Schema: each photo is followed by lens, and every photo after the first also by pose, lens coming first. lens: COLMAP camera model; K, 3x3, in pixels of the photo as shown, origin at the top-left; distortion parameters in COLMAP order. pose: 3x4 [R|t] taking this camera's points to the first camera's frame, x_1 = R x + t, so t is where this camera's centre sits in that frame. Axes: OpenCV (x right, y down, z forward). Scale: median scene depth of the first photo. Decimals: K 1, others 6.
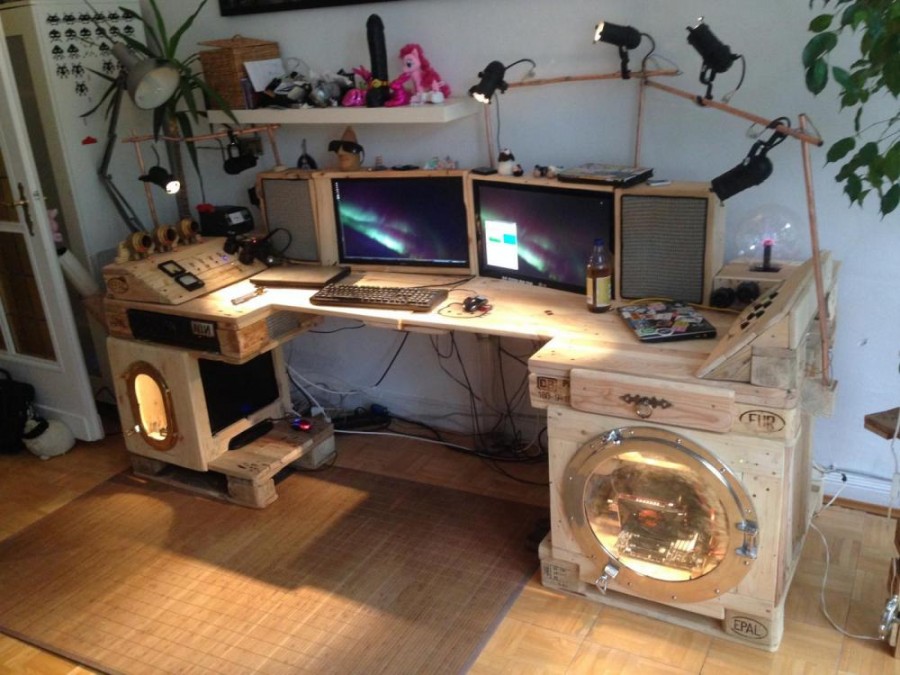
lens RADIAL K [[784.2, 0, 478.9], [0, 784.2, 348.0], [0, 0, 1]] dist [0.105900, -0.155544]
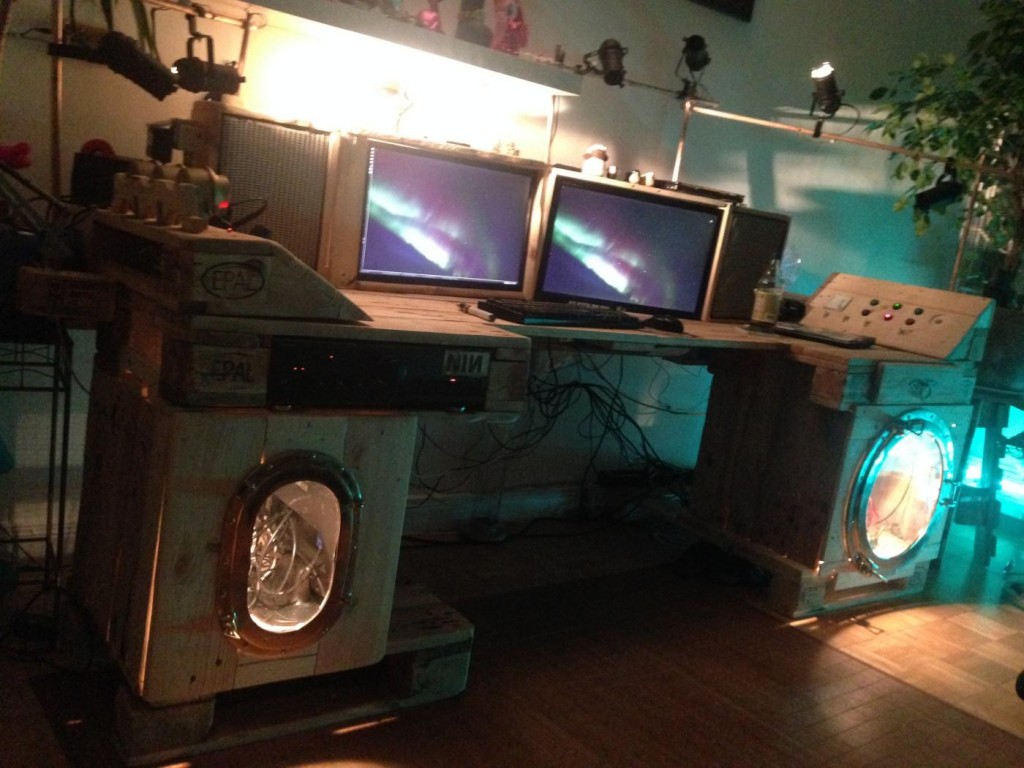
lens RADIAL K [[892.3, 0, 502.1], [0, 892.3, 389.1], [0, 0, 1]] dist [0.105900, -0.155544]
pose [[0.433660, -0.039214, 0.900223, -0.937417], [0.150813, 0.988119, -0.029608, 0.015517], [-0.888366, 0.148605, 0.434422, 0.767926]]
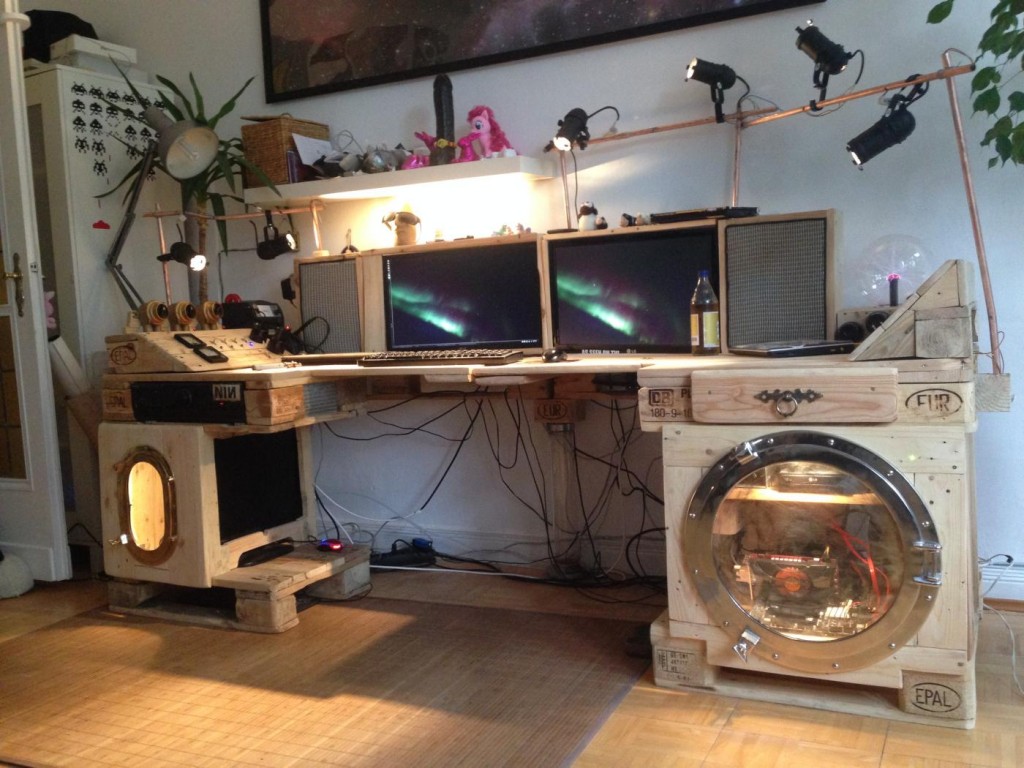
lens RADIAL K [[892.3, 0, 542.5], [0, 892.3, 406.9], [0, 0, 1]] dist [0.105900, -0.155544]
pose [[0.998364, 0.009134, 0.056439, -0.077419], [0.005721, 0.966239, -0.257585, 0.250368], [-0.056887, 0.257487, 0.964606, 0.083286]]
